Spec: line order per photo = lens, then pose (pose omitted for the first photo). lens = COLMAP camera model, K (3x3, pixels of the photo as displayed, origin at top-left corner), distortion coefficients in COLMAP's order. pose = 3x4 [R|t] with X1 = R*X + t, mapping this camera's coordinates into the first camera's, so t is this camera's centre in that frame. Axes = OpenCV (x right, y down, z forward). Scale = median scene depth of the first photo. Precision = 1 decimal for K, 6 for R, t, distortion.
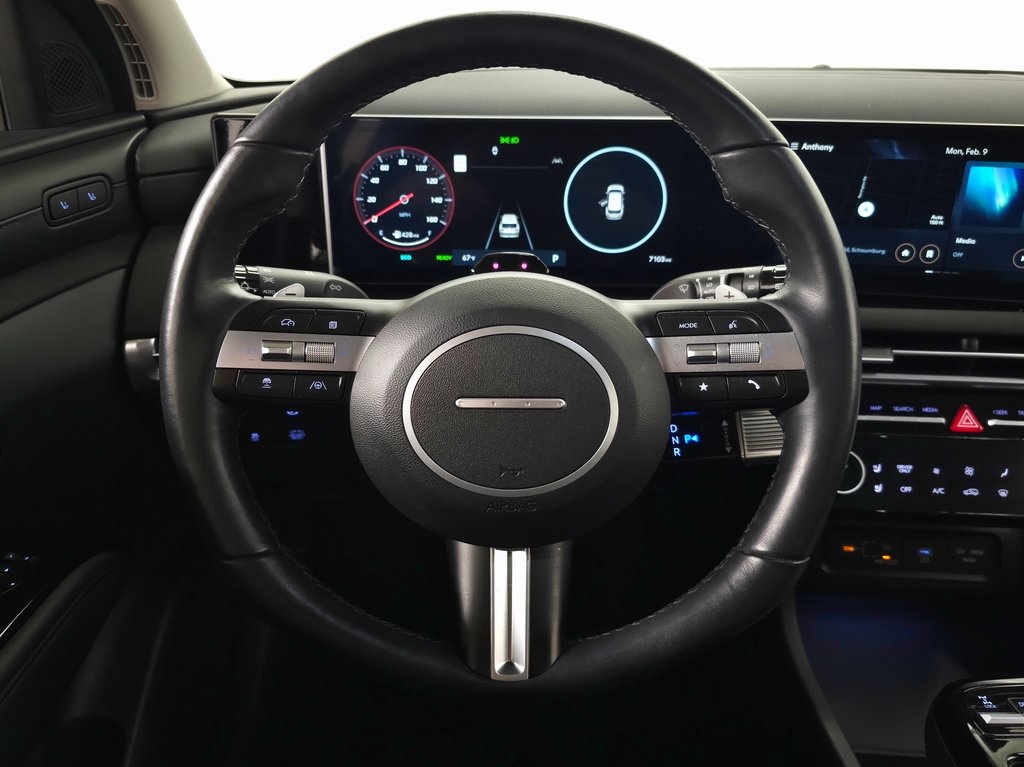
lens RADIAL K [[708.3, 0, 507.7], [0, 708.3, 377.6], [0, 0, 1]] dist [0.041196, -0.046752]
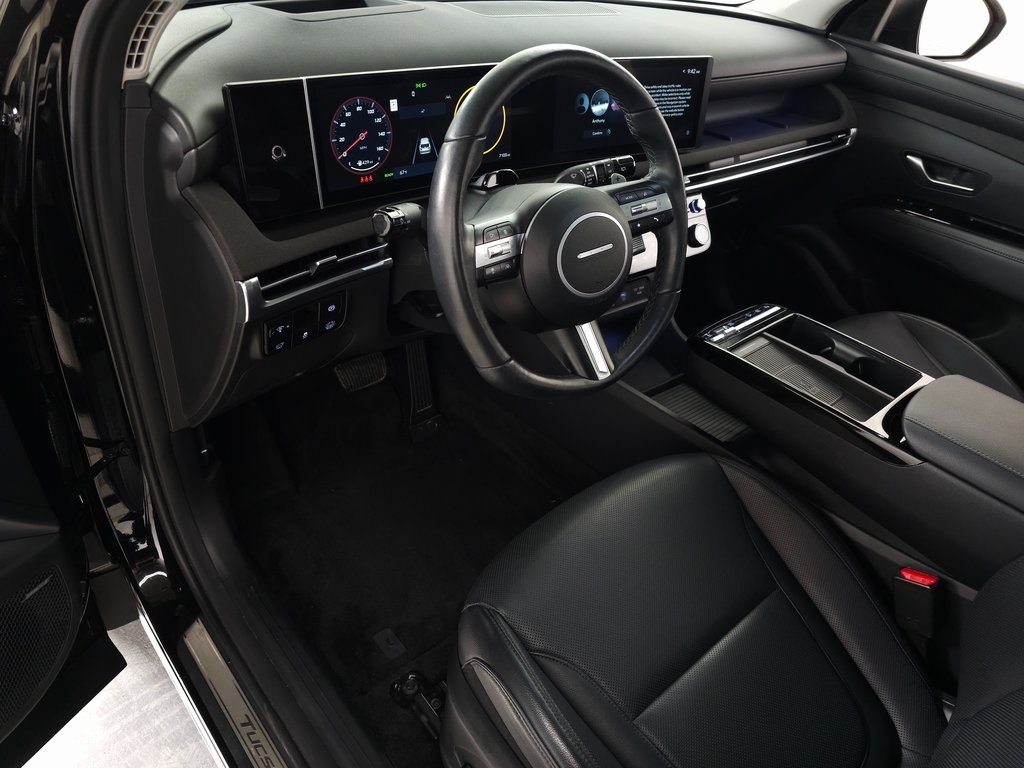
lens RADIAL K [[708.3, 0, 506.4], [0, 708.3, 386.3], [0, 0, 1]] dist [0.041196, -0.046752]
pose [[0.741293, -0.331175, 0.583787, -0.913551], [0.191714, 0.938031, 0.288695, -0.144015], [-0.643219, -0.102087, 0.758847, -0.273423]]
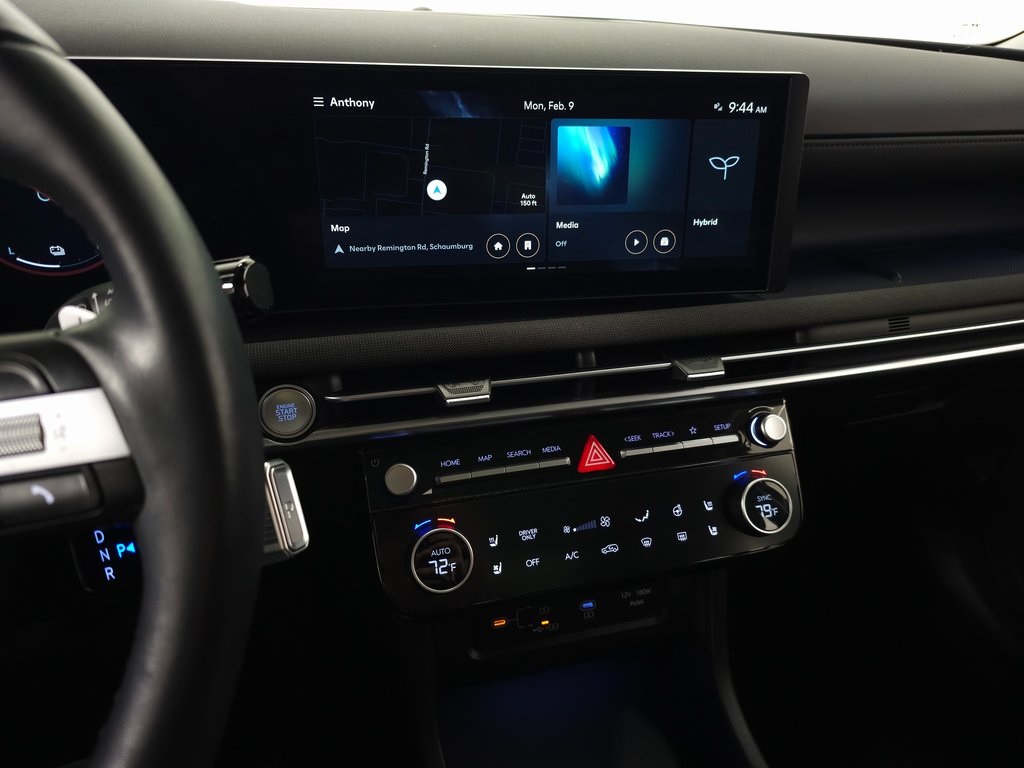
lens RADIAL K [[689.3, 0, 517.5], [0, 689.3, 376.3], [0, 0, 1]] dist [0.034644, -0.028578]
pose [[0.939150, -0.133854, 0.316356, 0.327702], [0.127229, 0.991000, 0.041606, -0.066482], [-0.319078, 0.001176, 0.947728, 0.307106]]
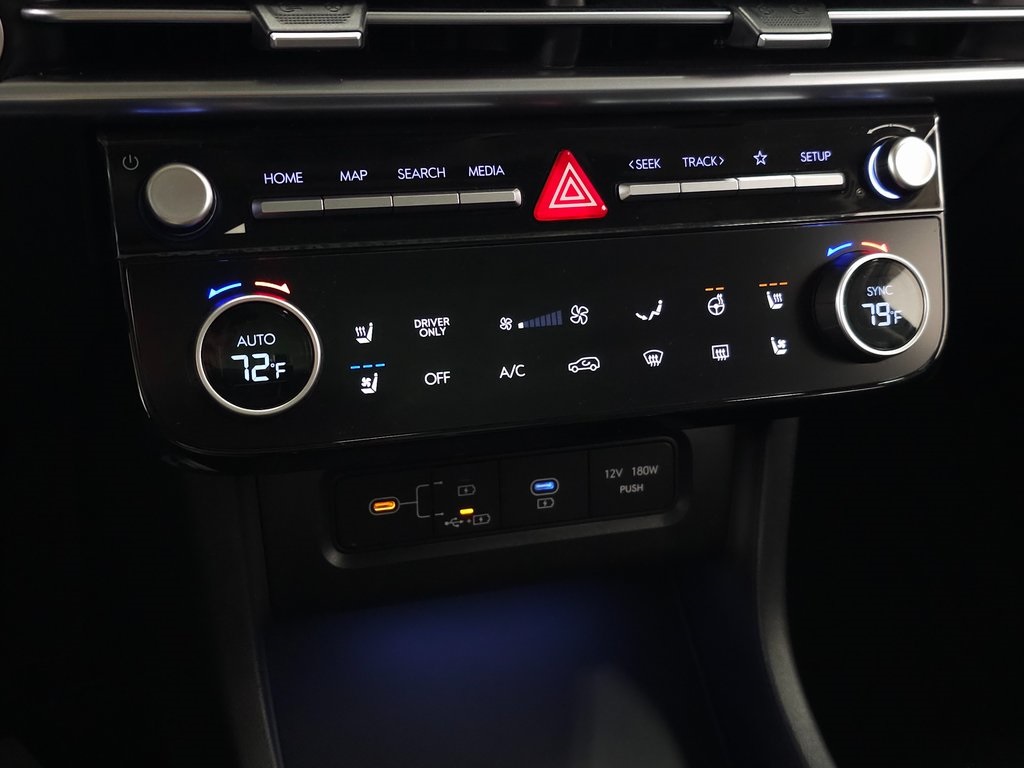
lens RADIAL K [[1123.2, 0, 513.5], [0, 1123.2, 386.2], [0, 0, 1]] dist [0.038926, 0.000000]
pose [[0.936368, -0.134873, 0.324075, 0.380191], [0.068540, 0.975717, 0.208035, 0.032383], [-0.344264, -0.172585, 0.922874, 0.392742]]
